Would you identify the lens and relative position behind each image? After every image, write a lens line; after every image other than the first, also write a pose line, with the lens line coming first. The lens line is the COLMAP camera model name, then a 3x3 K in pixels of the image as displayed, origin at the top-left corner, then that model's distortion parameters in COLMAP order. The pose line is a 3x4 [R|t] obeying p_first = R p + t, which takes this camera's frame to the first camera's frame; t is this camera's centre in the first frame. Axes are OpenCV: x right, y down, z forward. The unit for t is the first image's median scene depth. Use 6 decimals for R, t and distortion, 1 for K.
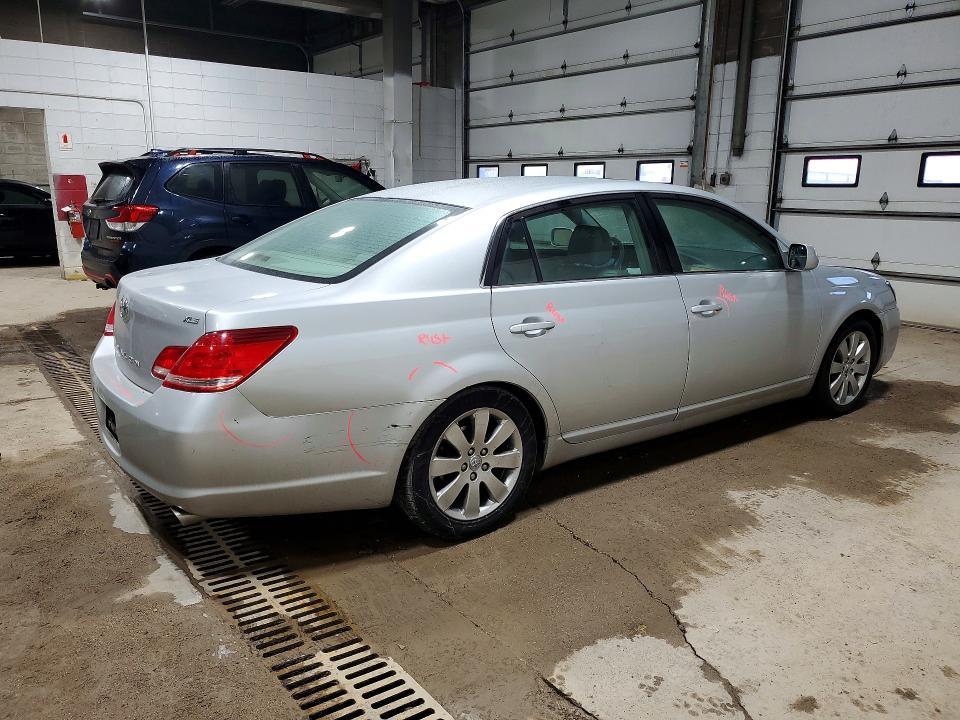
lens RADIAL K [[766.0, 0, 477.2], [0, 766.0, 365.4], [0, 0, 1]] dist [0.017335, -0.003341]
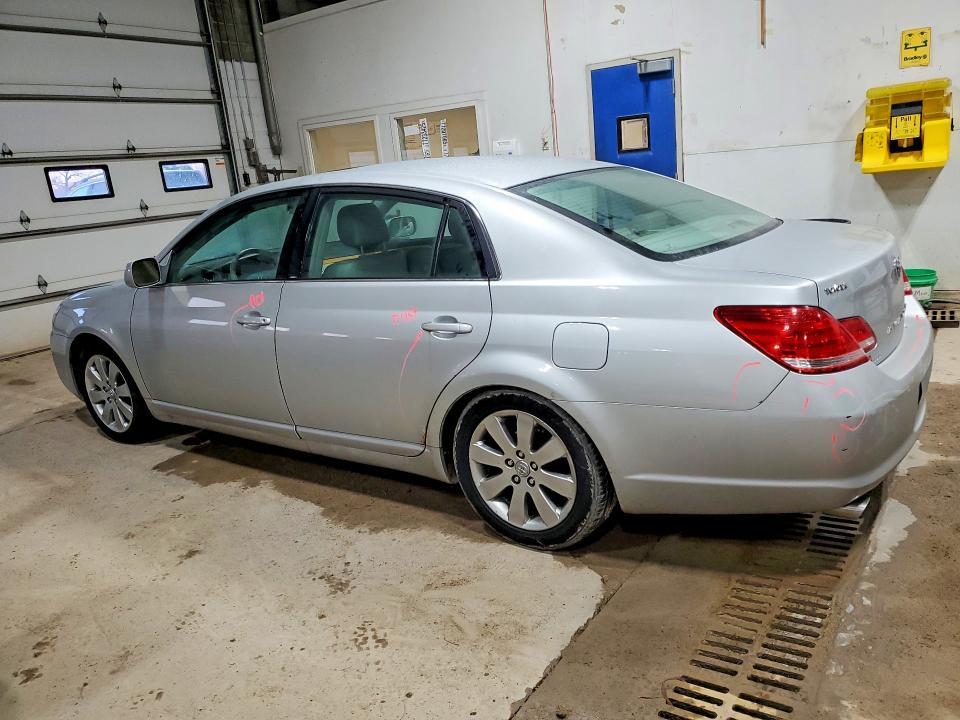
lens RADIAL K [[766.0, 0, 481.8], [0, 766.0, 355.1], [0, 0, 1]] dist [0.017335, -0.003341]
pose [[-0.353440, -0.207206, 0.912220, -0.629441], [0.297773, 0.899515, 0.319693, -0.232068], [-0.886798, 0.384627, -0.256224, 0.943728]]
